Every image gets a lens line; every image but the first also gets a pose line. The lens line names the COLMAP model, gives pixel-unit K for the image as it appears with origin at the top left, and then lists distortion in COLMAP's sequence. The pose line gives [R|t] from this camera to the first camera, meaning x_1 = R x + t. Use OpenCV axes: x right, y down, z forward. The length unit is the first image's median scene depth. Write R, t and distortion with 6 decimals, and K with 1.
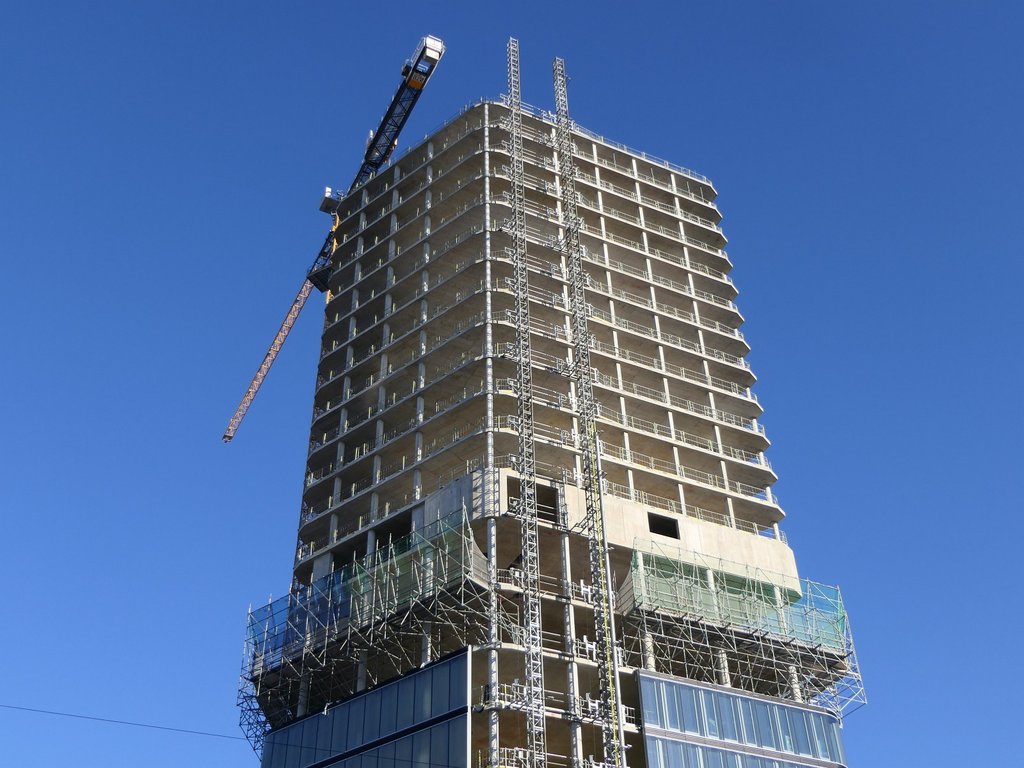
lens RADIAL K [[1156.5, 0, 512.0], [0, 1156.5, 384.0], [0, 0, 1]] dist [-0.024151, -0.013830]
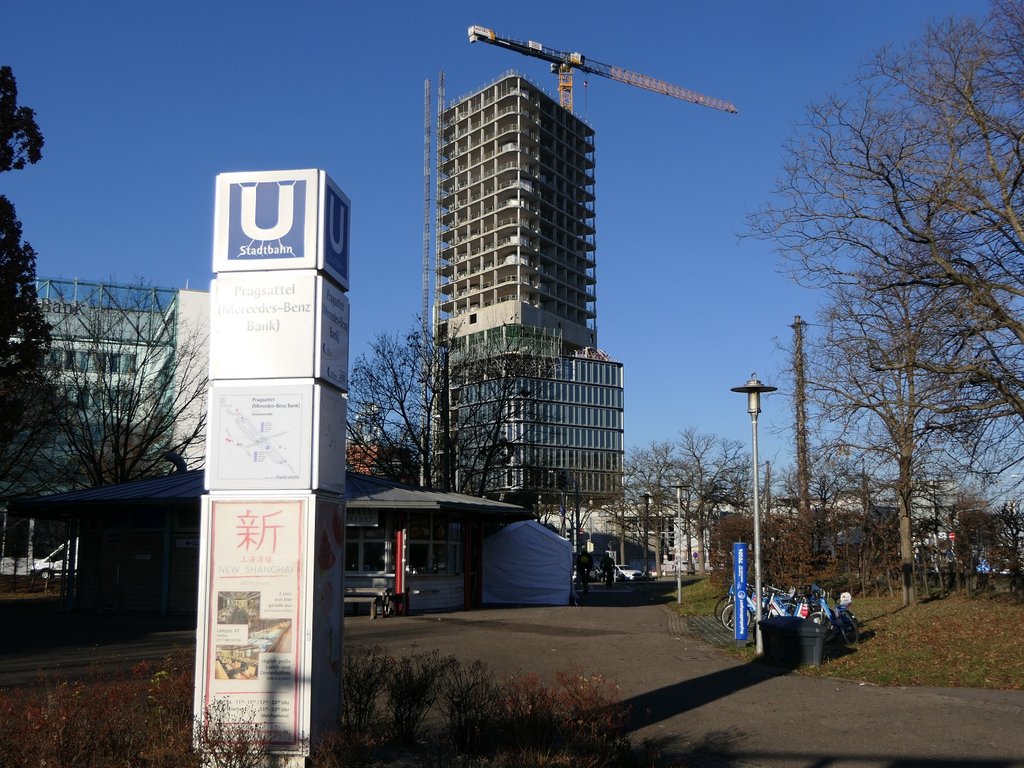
lens RADIAL K [[1177.7, 0, 512.0], [0, 1177.7, 384.0], [0, 0, 1]] dist [0.002539, 0.001208]
pose [[0.185292, -0.133434, -0.973582, 2.698358], [0.632171, 0.774700, 0.014138, 0.254852], [0.752347, -0.618090, 0.227899, 0.383766]]
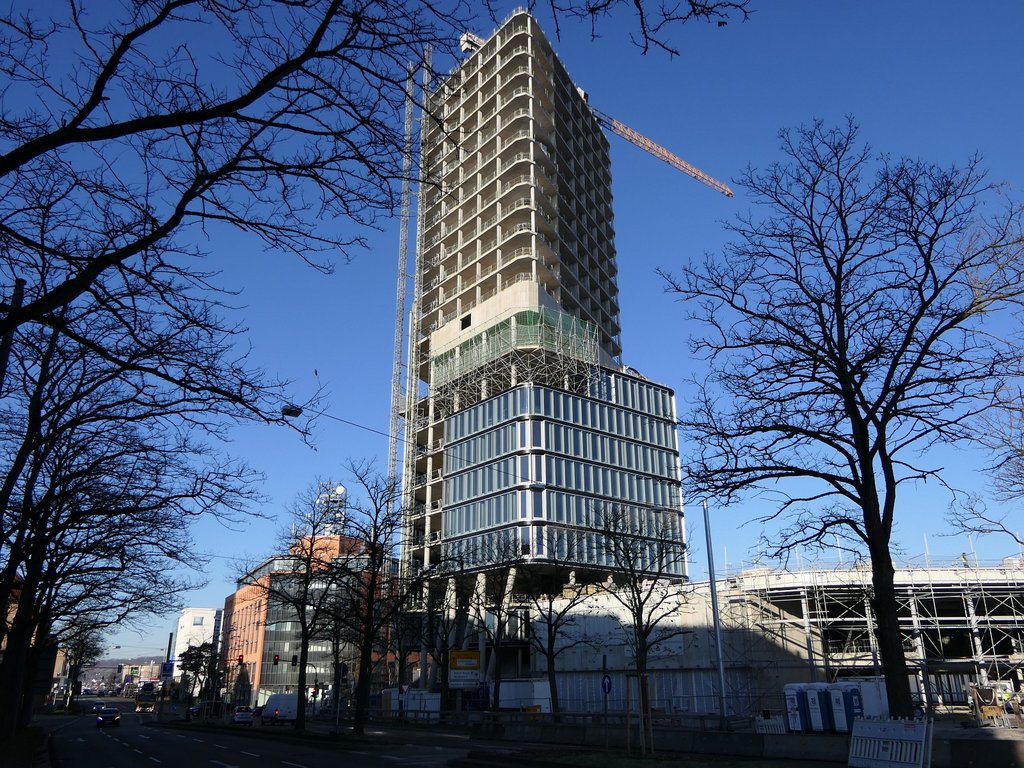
lens RADIAL K [[801.0, 0, 512.0], [0, 801.0, 384.0], [0, 0, 1]] dist [0.001928, 0.000267]
pose [[0.224554, -0.327530, -0.917769, 1.279812], [0.632879, 0.765172, -0.118222, 0.394996], [0.740972, -0.554289, 0.379109, 0.528924]]
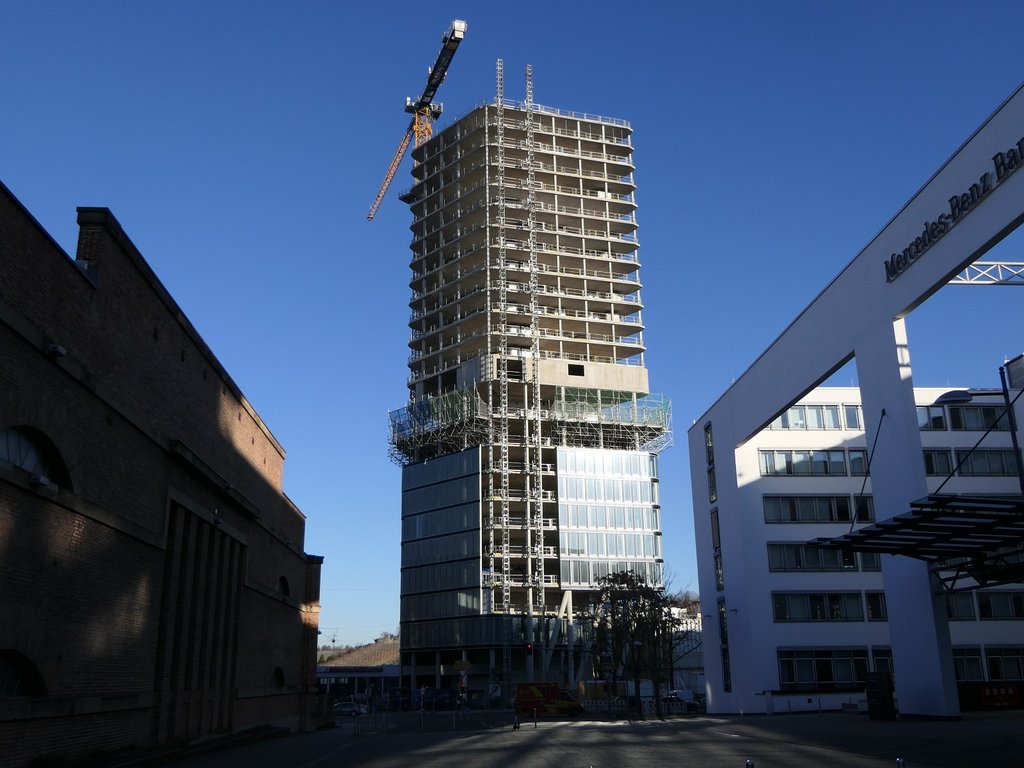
lens RADIAL K [[1002.9, 0, 512.0], [0, 1002.9, 384.0], [0, 0, 1]] dist [0.001387, 0.001277]
pose [[0.990404, -0.039373, -0.132476, 0.257836], [0.087950, 0.918968, 0.384398, -0.566519], [0.106606, -0.392361, 0.913613, -0.684380]]
